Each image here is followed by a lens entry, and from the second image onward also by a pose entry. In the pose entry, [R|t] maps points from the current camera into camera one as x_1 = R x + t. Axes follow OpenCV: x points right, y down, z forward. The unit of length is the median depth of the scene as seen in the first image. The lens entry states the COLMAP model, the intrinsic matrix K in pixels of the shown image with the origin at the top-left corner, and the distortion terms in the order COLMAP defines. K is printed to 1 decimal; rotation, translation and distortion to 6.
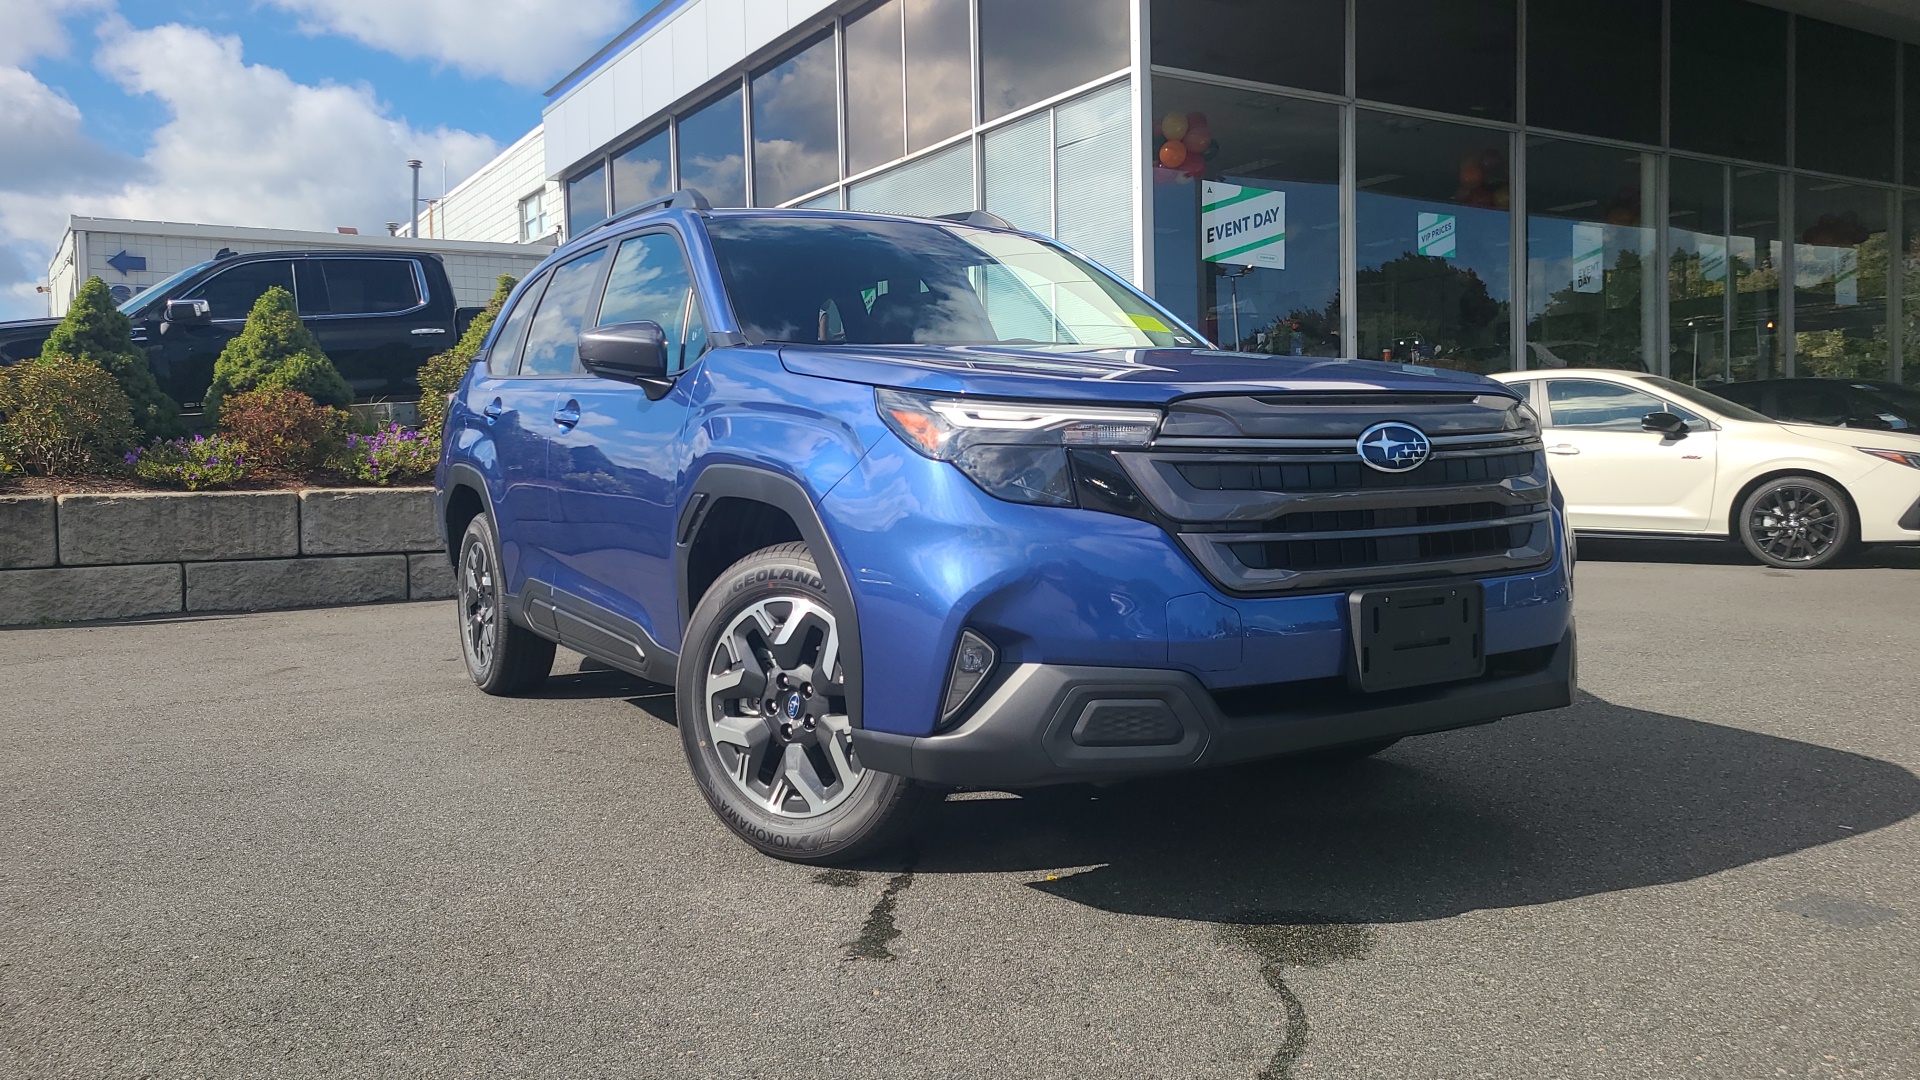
lens RADIAL K [[1431.6, 0, 941.4], [0, 1431.6, 540.4], [0, 0, 1]] dist [0.056479, -0.040762]
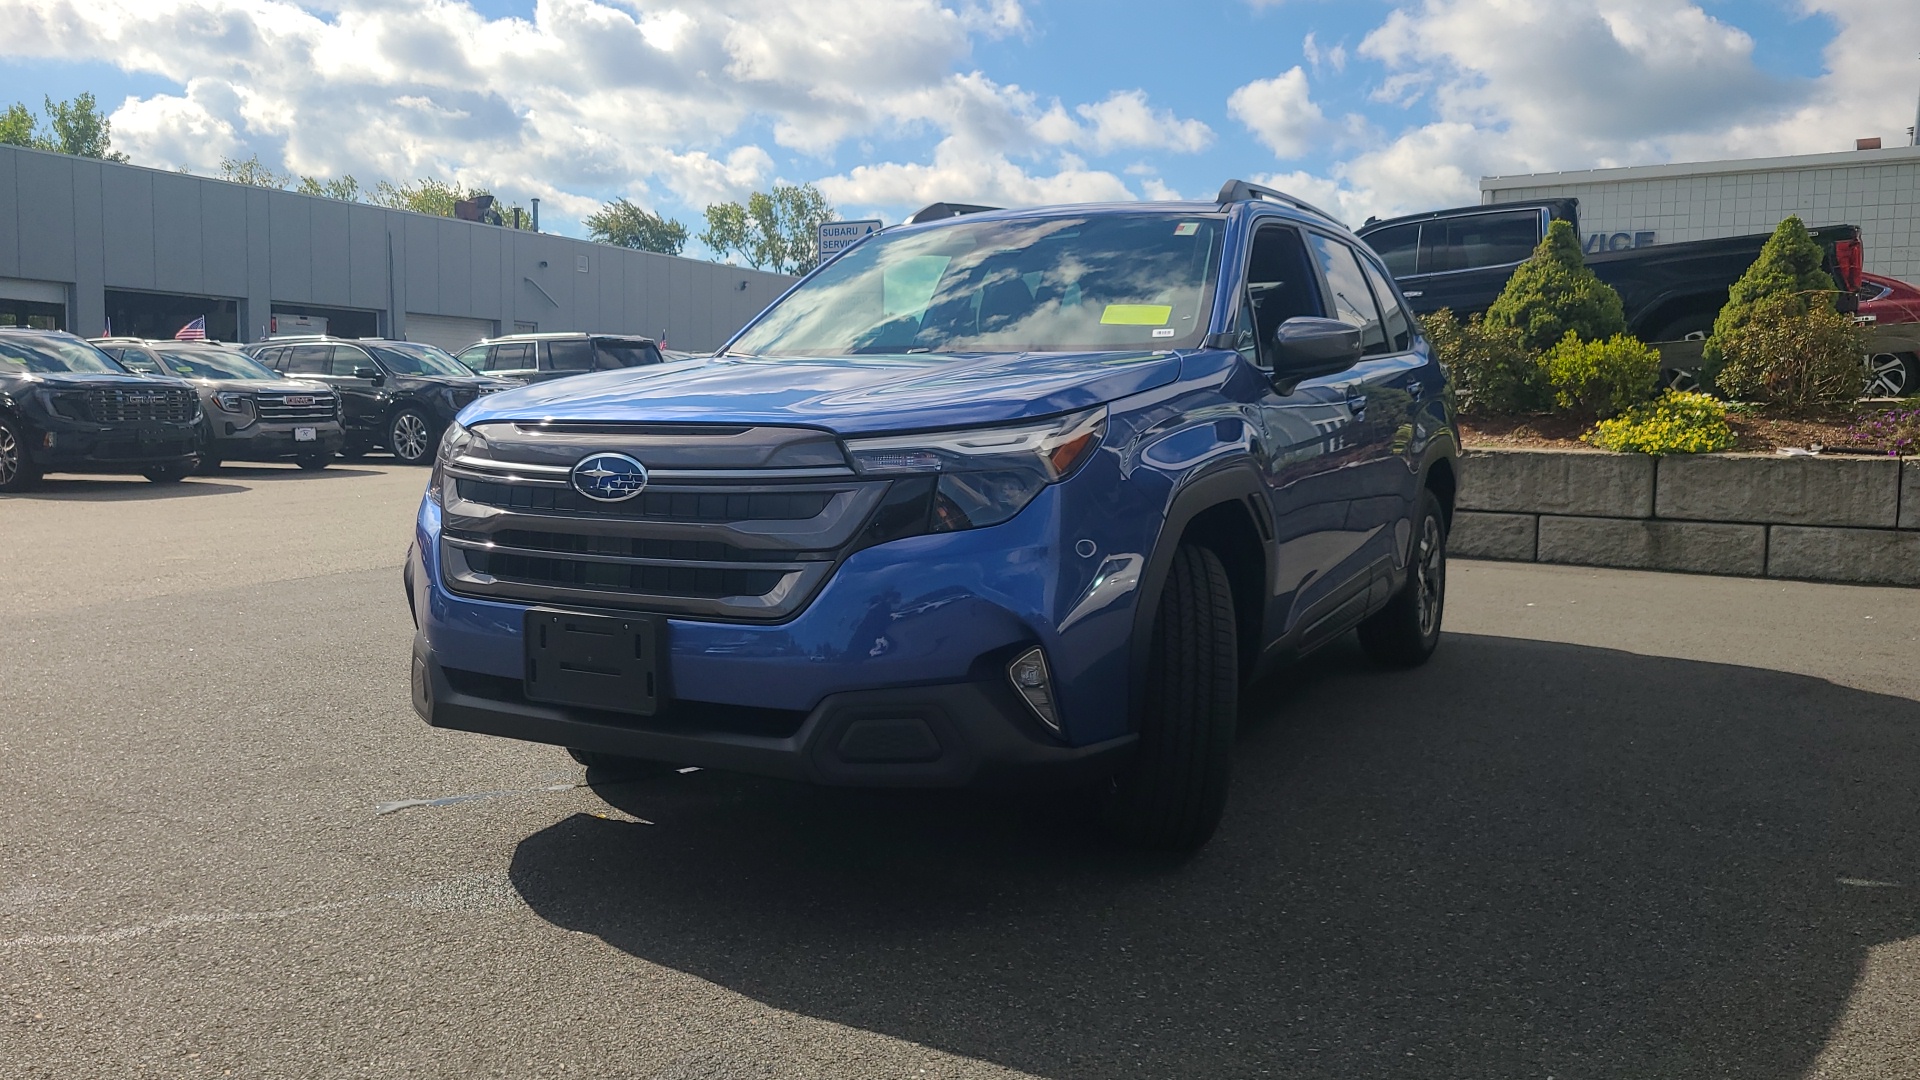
lens RADIAL K [[1434.7, 0, 930.0], [0, 1434.7, 545.7], [0, 0, 1]] dist [0.050397, -0.032554]
pose [[0.500367, 0.113823, -0.858299, 1.261186], [-0.067976, 0.993426, 0.092114, -0.120950], [0.863141, 0.012252, 0.504814, 0.649166]]
